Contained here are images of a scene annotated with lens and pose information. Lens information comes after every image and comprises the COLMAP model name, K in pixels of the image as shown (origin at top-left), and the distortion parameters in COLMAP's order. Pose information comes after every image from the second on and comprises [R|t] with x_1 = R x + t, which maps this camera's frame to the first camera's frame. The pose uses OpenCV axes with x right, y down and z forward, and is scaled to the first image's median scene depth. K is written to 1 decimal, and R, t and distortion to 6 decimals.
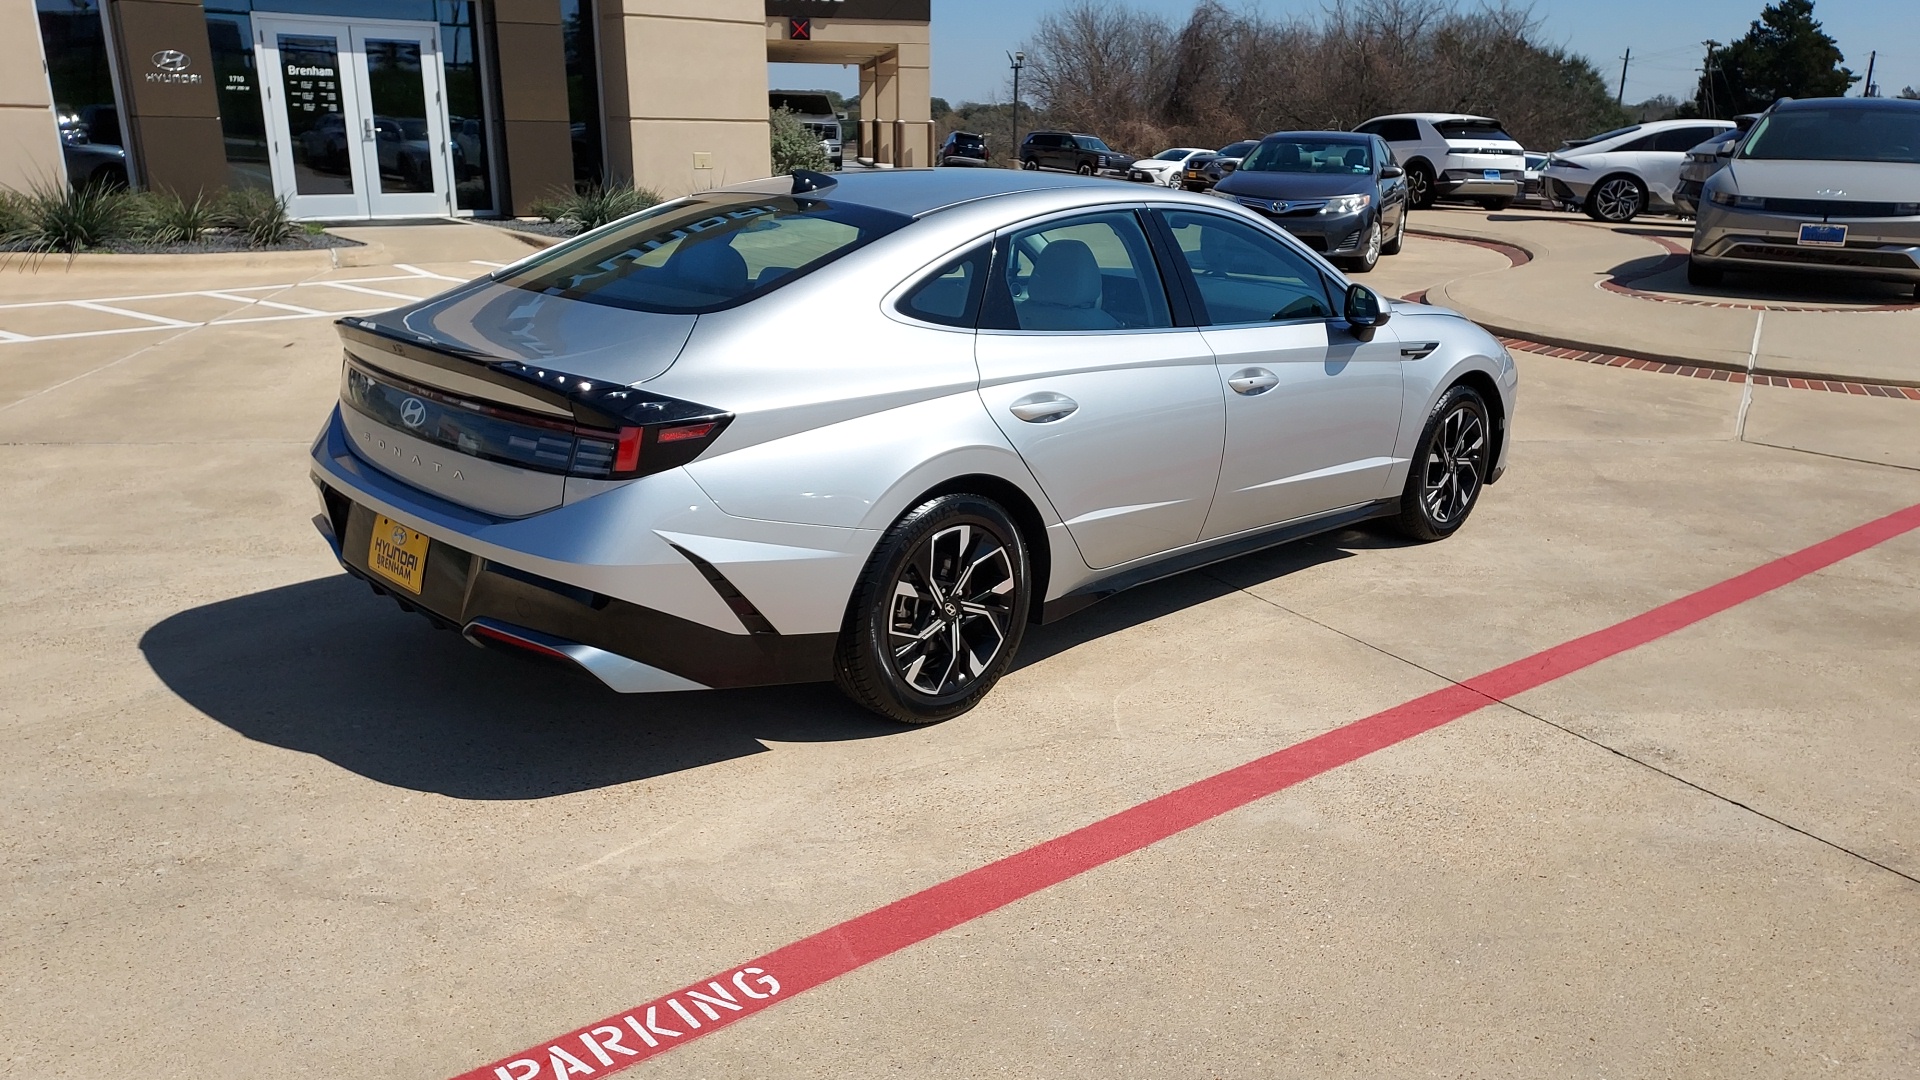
lens RADIAL K [[1396.1, 0, 977.2], [0, 1396.1, 545.5], [0, 0, 1]] dist [0.051135, -0.034599]
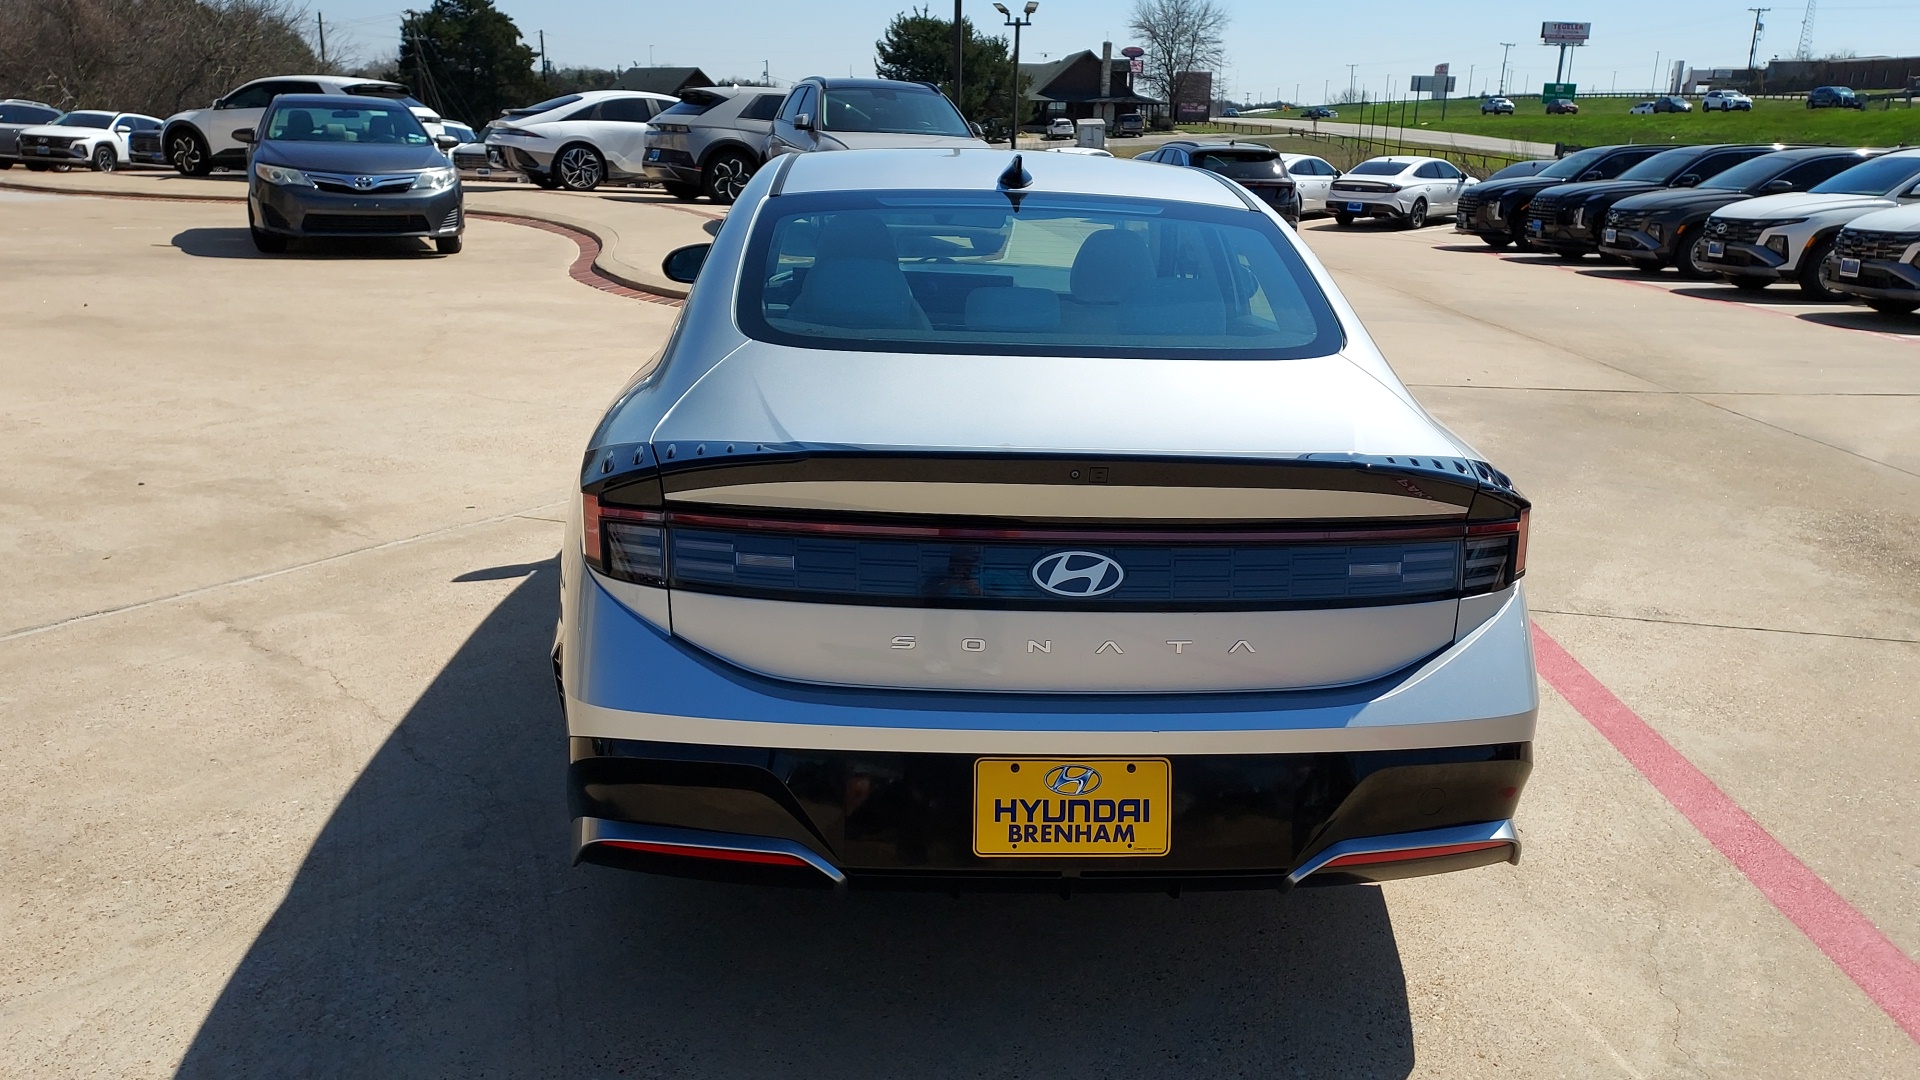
lens RADIAL K [[1396.1, 0, 1001.3], [0, 1396.1, 547.8], [0, 0, 1]] dist [0.051135, -0.034599]
pose [[0.661199, -0.219229, 0.717464, -0.135970], [0.202335, 0.973022, 0.110851, -0.028589], [-0.722410, 0.071874, 0.687719, 0.097867]]
